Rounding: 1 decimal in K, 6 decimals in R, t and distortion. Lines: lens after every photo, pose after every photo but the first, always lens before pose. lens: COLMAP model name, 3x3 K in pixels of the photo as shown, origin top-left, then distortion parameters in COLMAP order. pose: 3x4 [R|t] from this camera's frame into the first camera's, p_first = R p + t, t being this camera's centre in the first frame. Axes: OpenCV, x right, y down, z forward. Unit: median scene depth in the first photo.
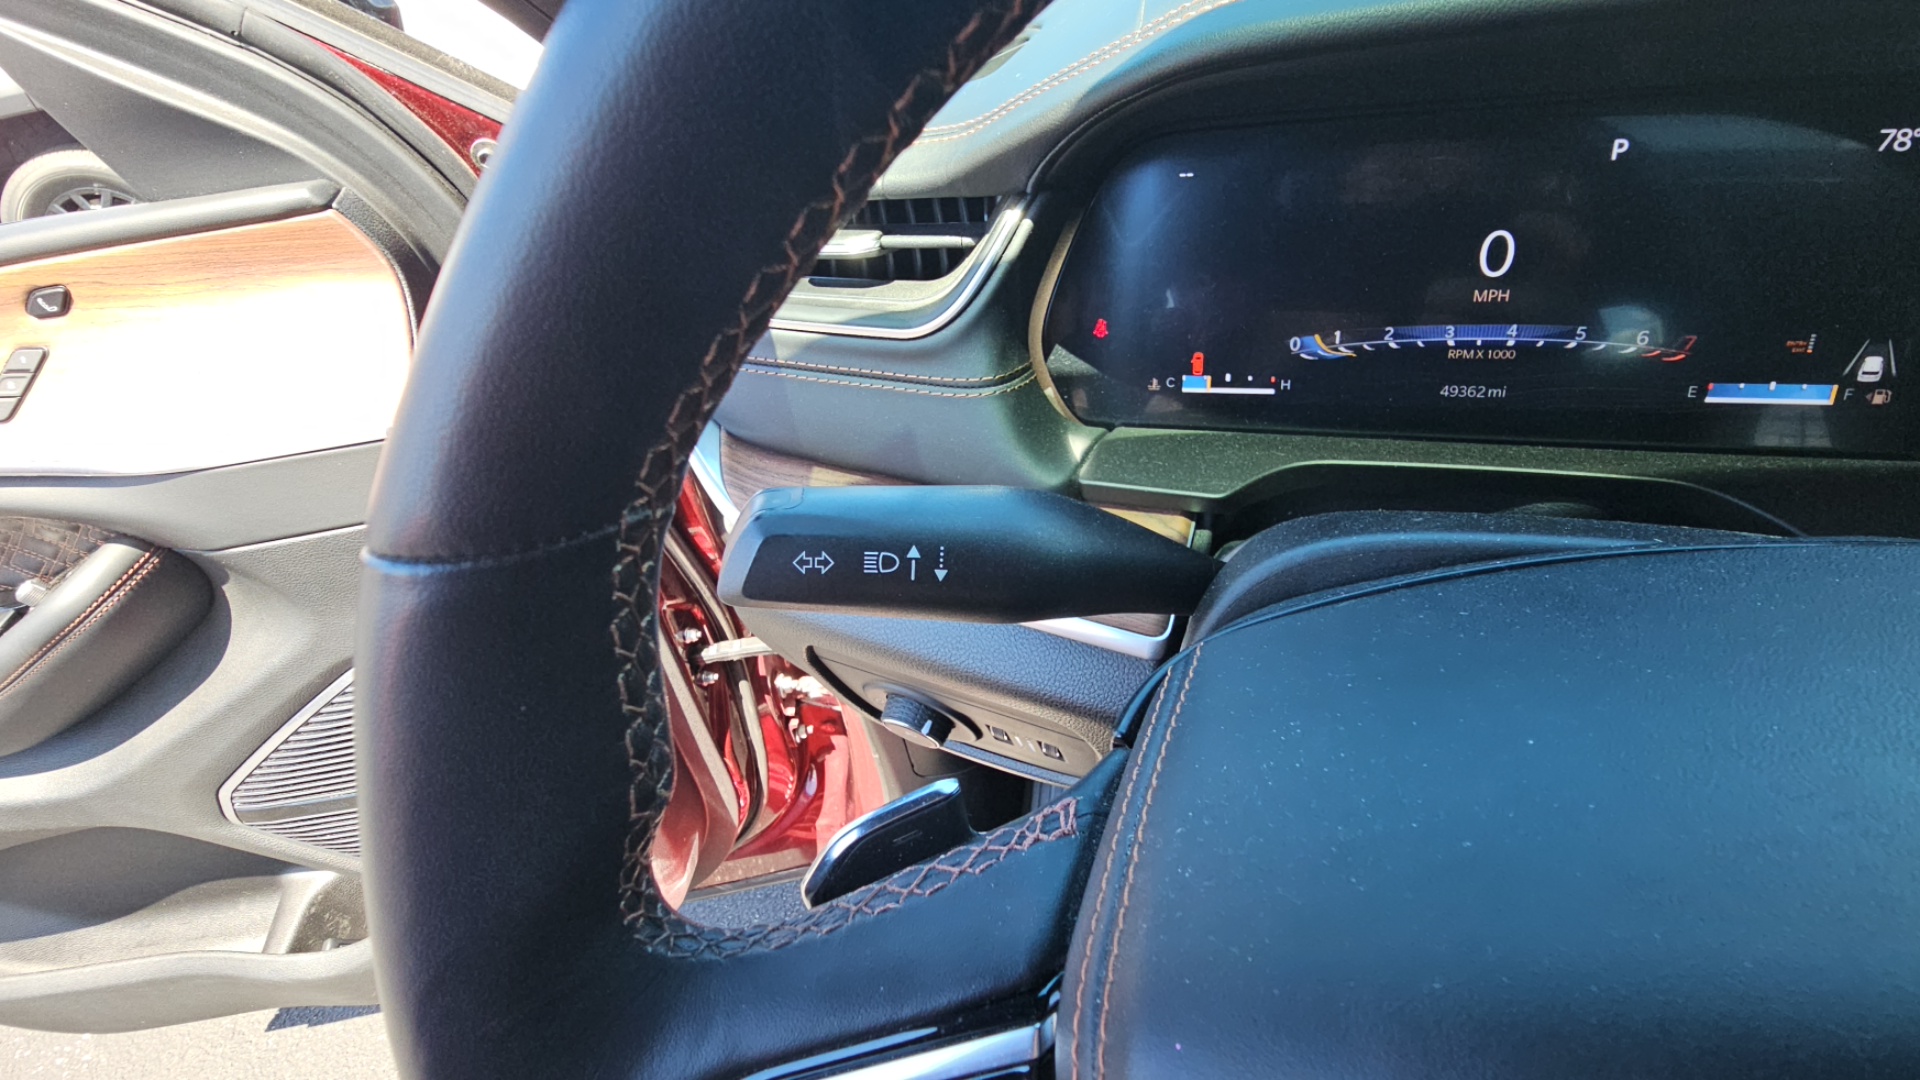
lens RADIAL K [[861.0, 0, 976.2], [0, 861.0, 539.5], [0, 0, 1]] dist [0.016345, -0.012574]
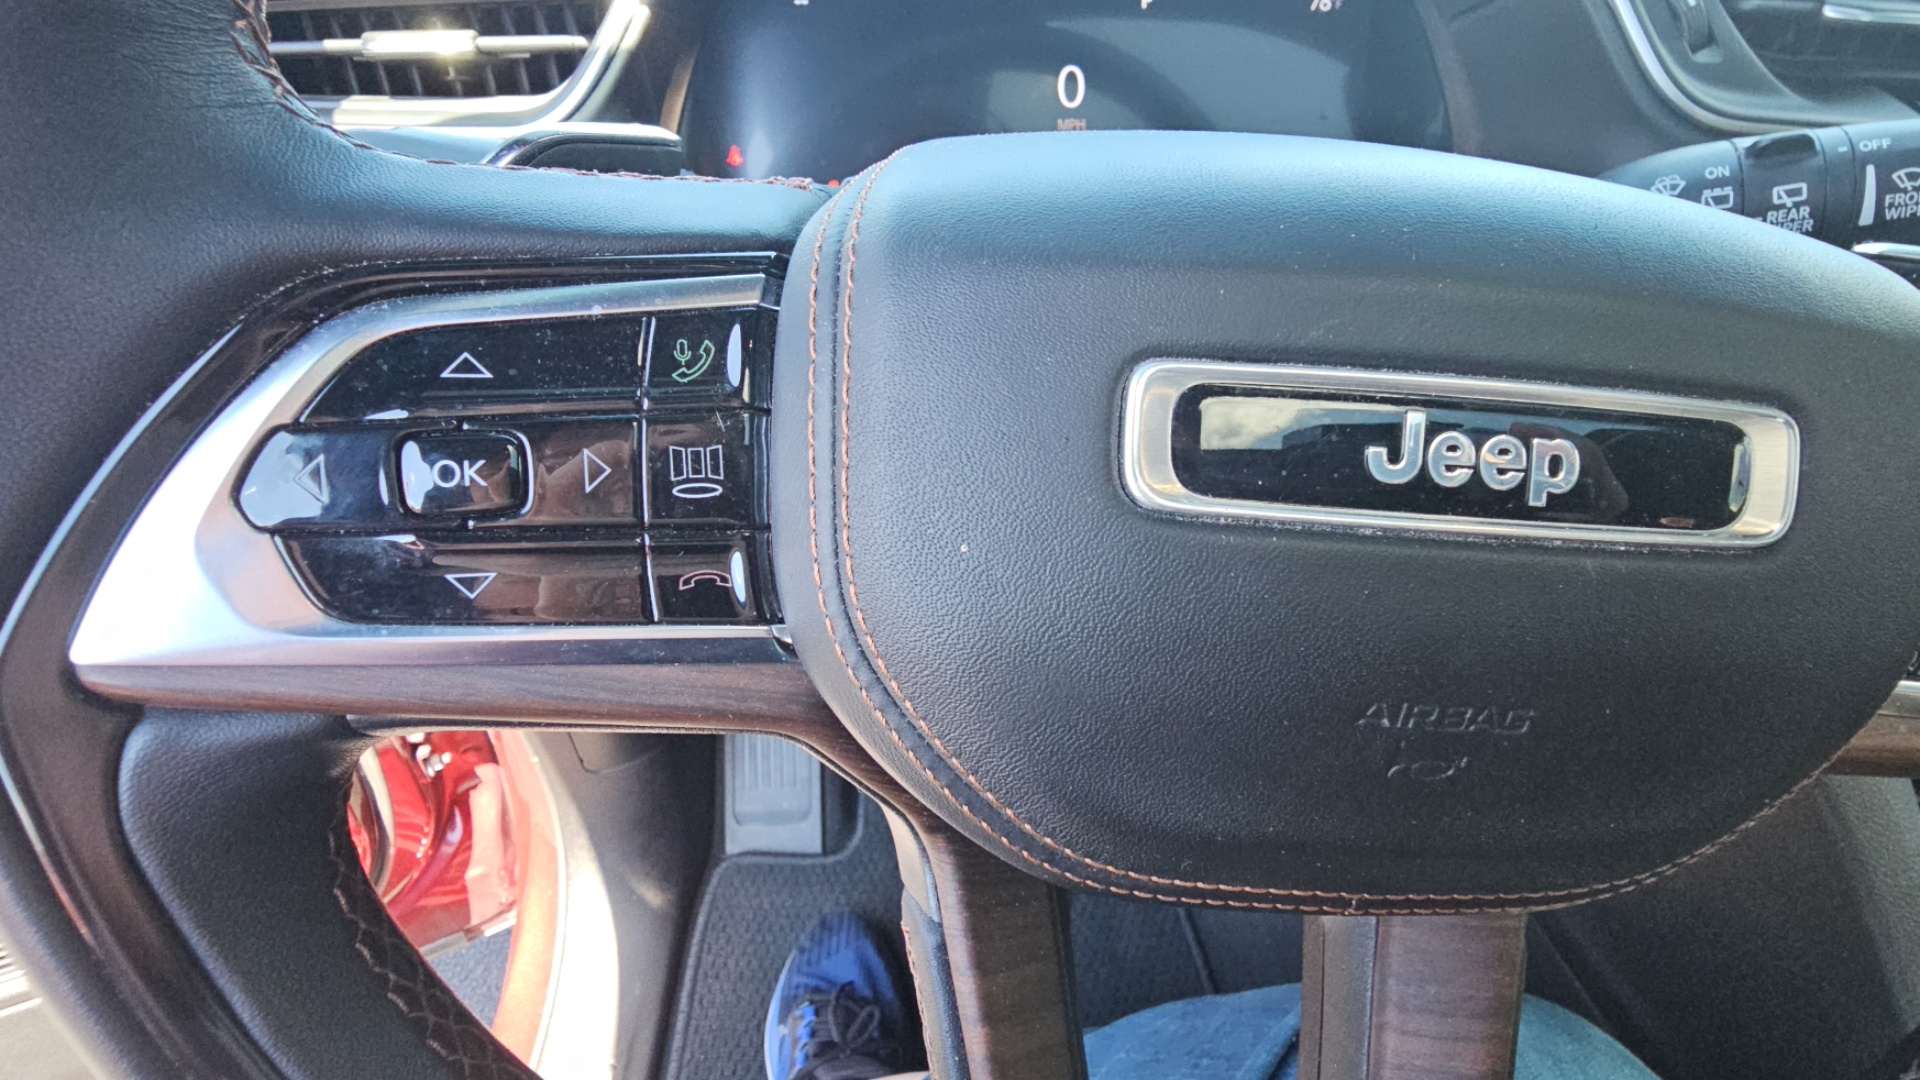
lens RADIAL K [[861.0, 0, 976.2], [0, 861.0, 539.5], [0, 0, 1]] dist [0.016345, -0.012574]
pose [[0.922713, -0.100641, 0.372117, -0.016625], [0.121541, 0.992035, -0.033075, 0.270742], [-0.365825, 0.075746, 0.927596, -0.002052]]
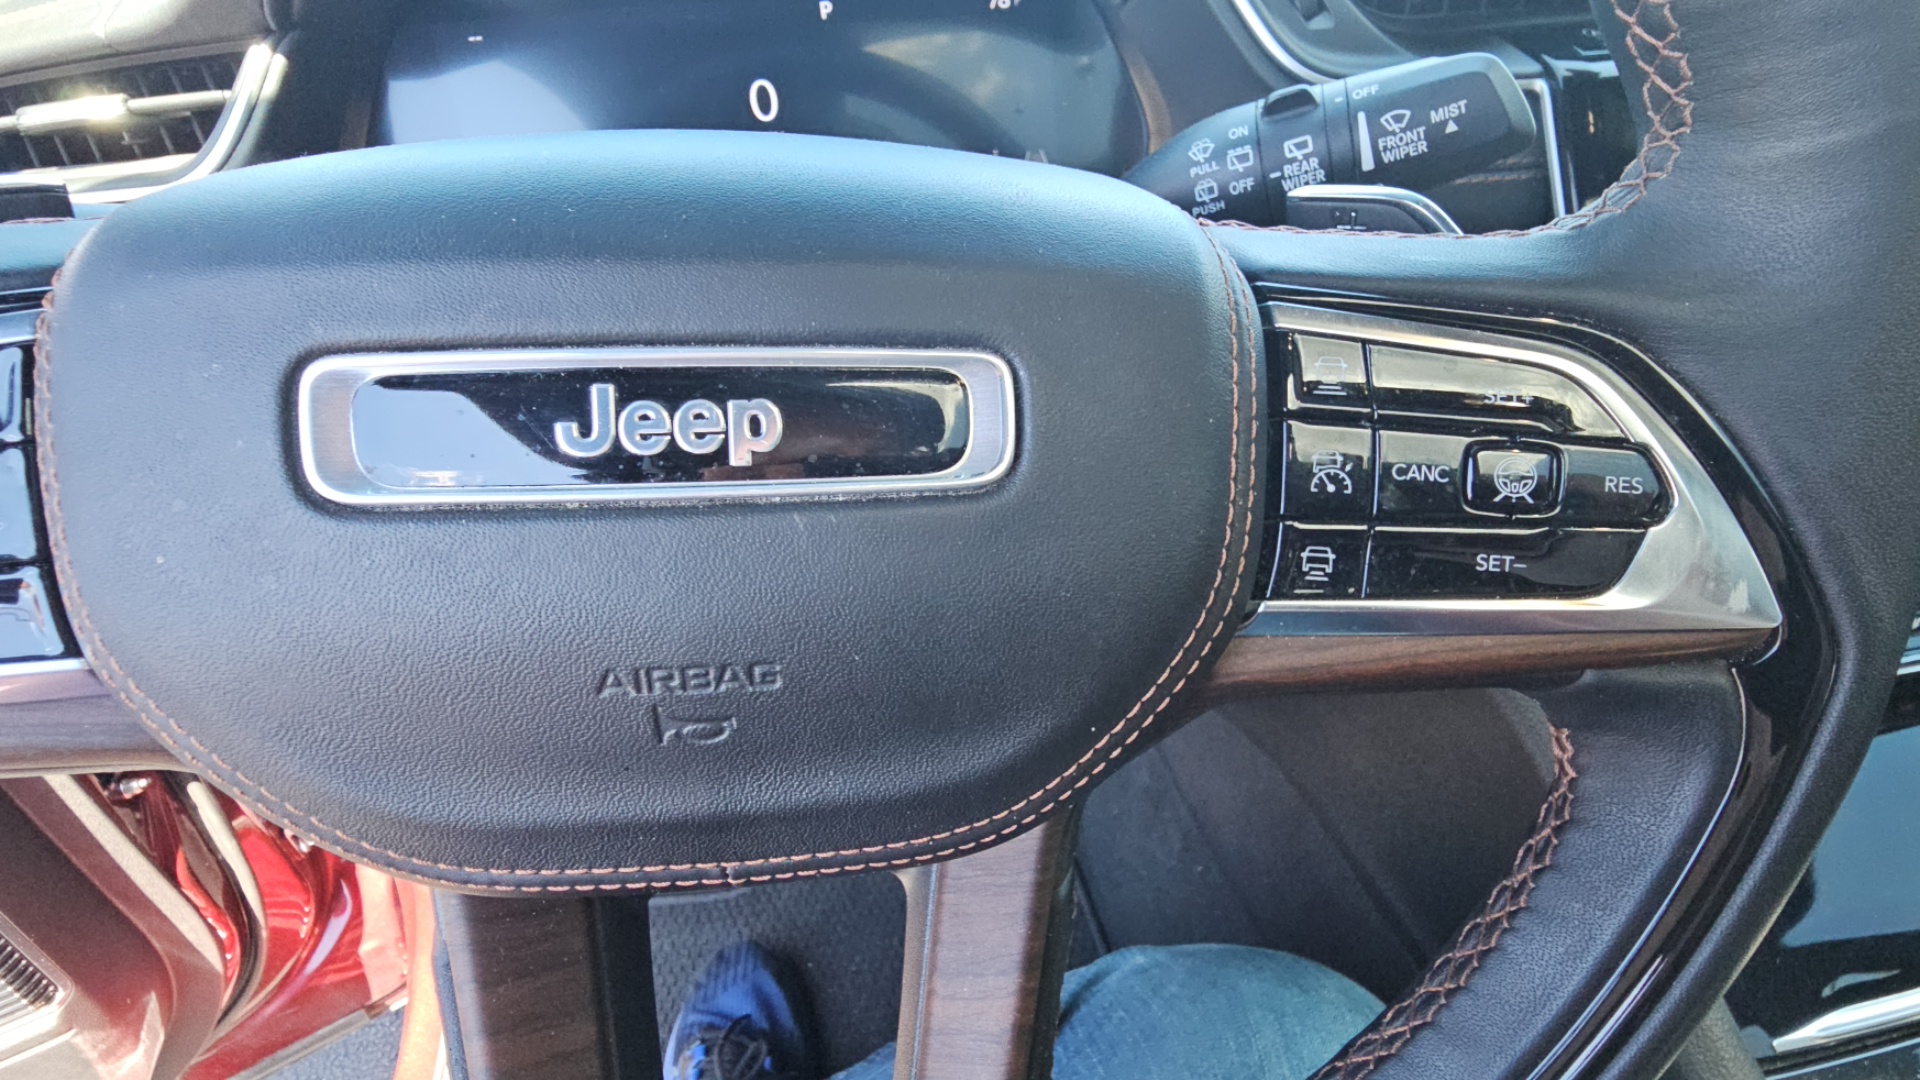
lens RADIAL K [[861.0, 0, 976.2], [0, 861.0, 539.5], [0, 0, 1]] dist [0.016345, -0.012574]
pose [[0.895768, -0.181228, 0.405901, 0.238579], [0.217752, 0.974955, -0.045250, 0.335400], [-0.387535, 0.128919, 0.912796, -0.113587]]
